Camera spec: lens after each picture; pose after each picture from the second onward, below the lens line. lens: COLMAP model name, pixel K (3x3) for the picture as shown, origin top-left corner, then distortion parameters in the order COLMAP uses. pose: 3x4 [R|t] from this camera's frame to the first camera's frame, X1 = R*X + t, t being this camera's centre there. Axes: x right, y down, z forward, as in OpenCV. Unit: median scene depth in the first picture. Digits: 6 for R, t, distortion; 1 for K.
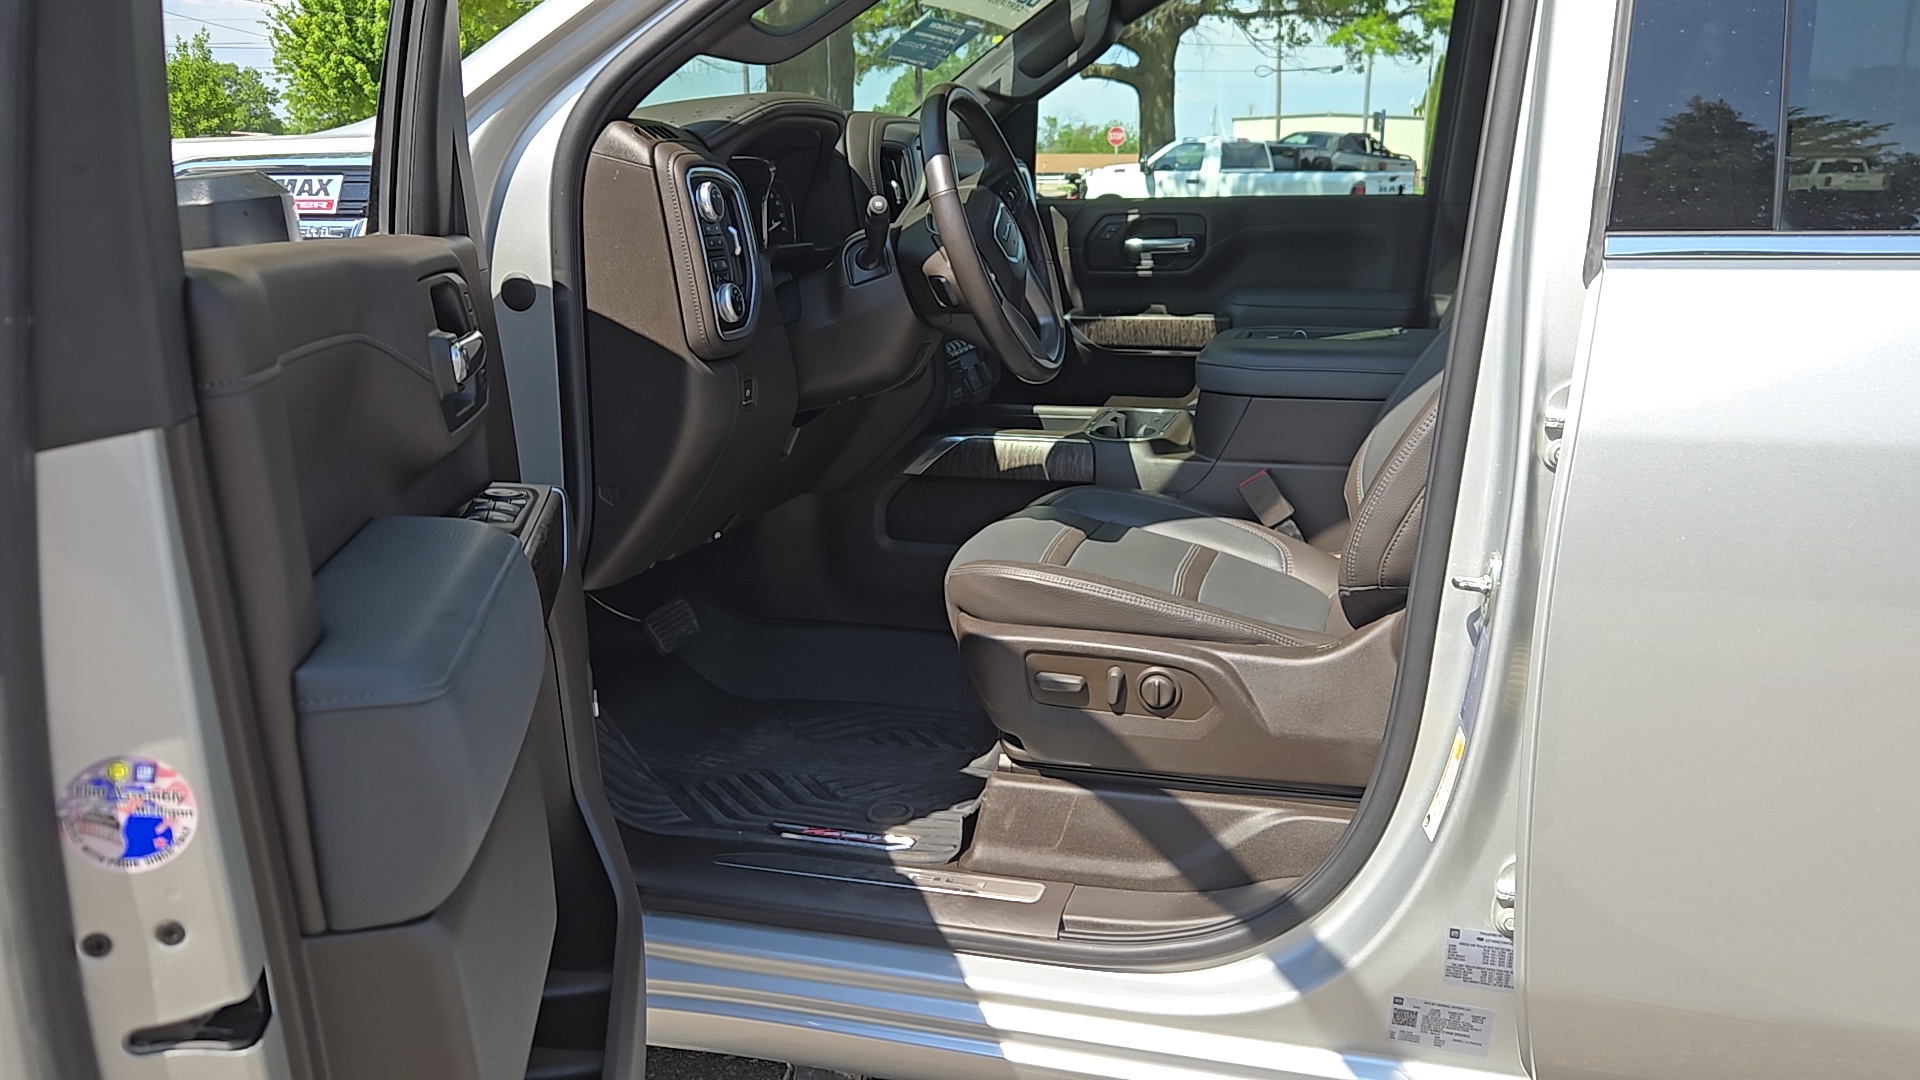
lens RADIAL K [[1600.3, 0, 963.8], [0, 1600.3, 523.4], [0, 0, 1]] dist [0.011851, -0.004980]
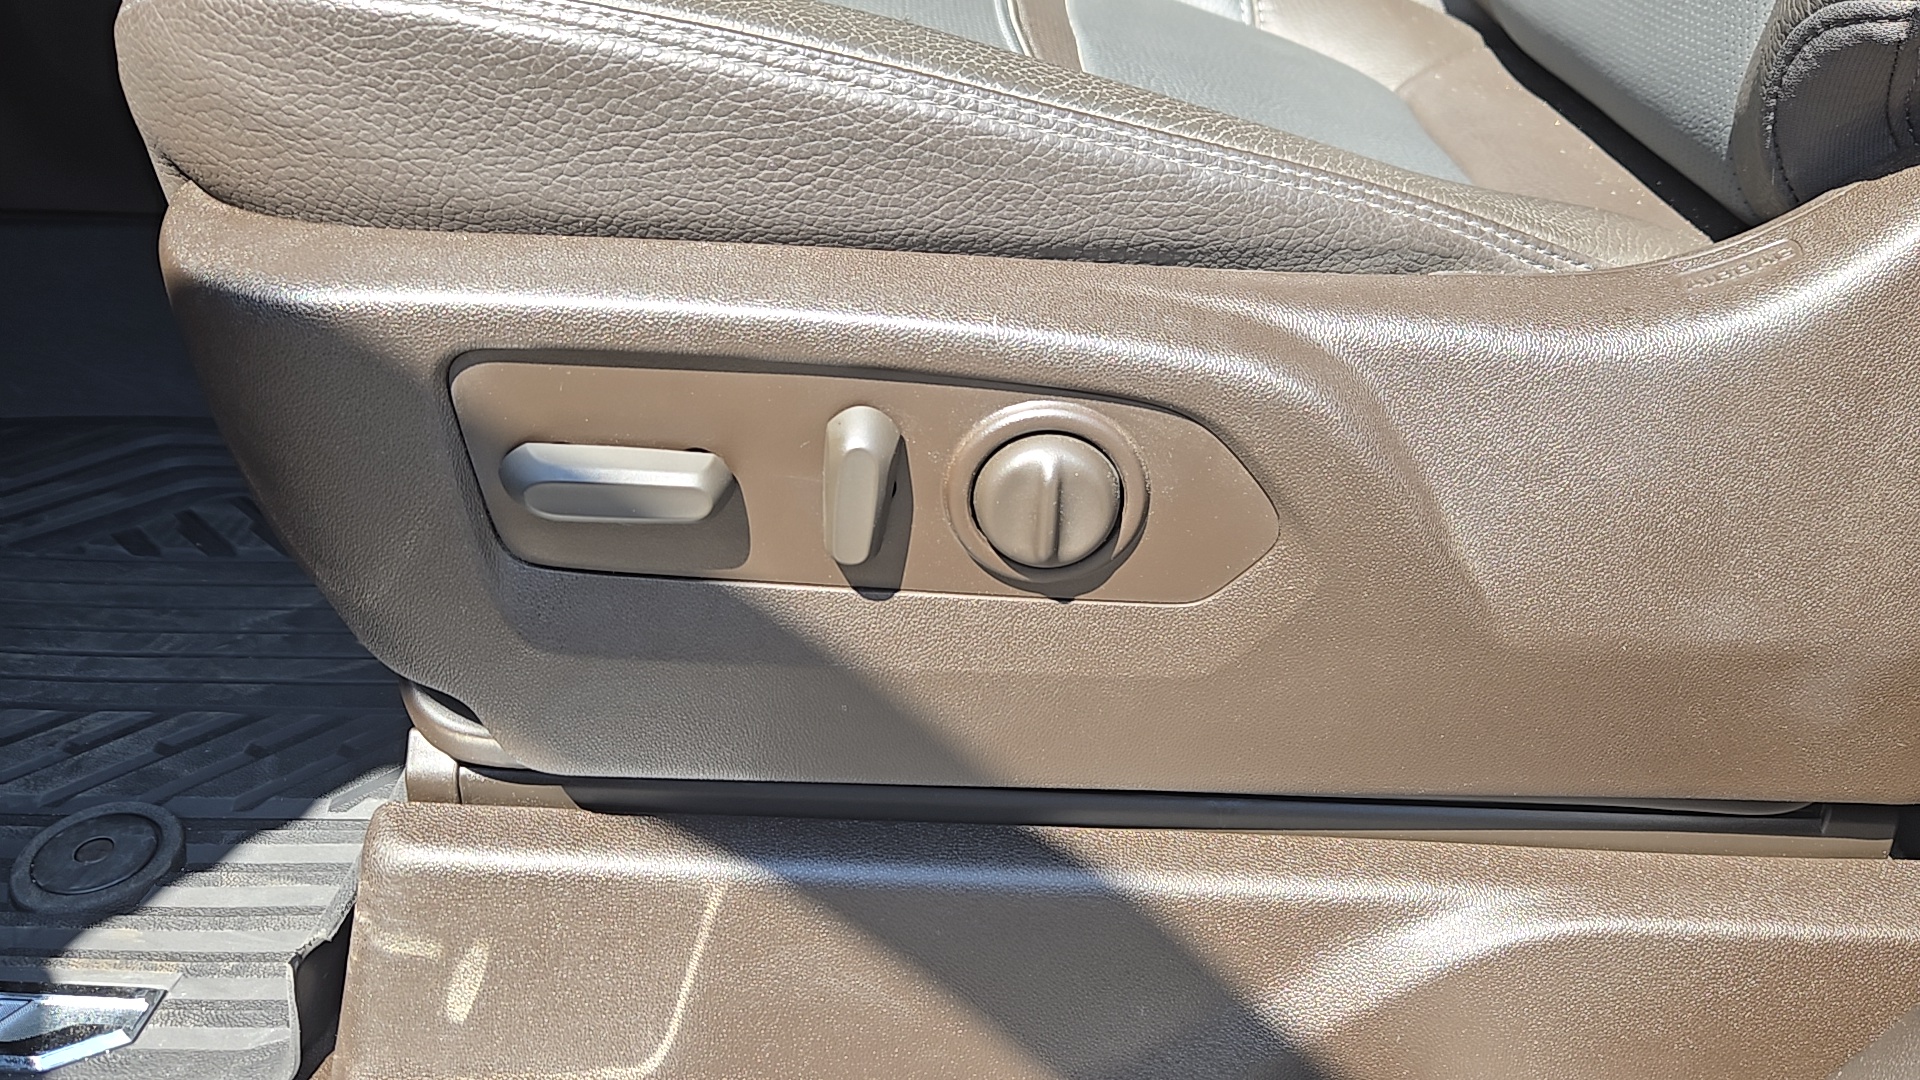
lens RADIAL K [[1600.3, 0, 953.5], [0, 1600.3, 537.4], [0, 0, 1]] dist [0.011851, -0.004980]
pose [[0.968711, -0.090806, 0.230983, 0.053584], [0.022741, 0.959225, 0.281727, 0.043905], [-0.247147, -0.267660, 0.931277, 0.777437]]
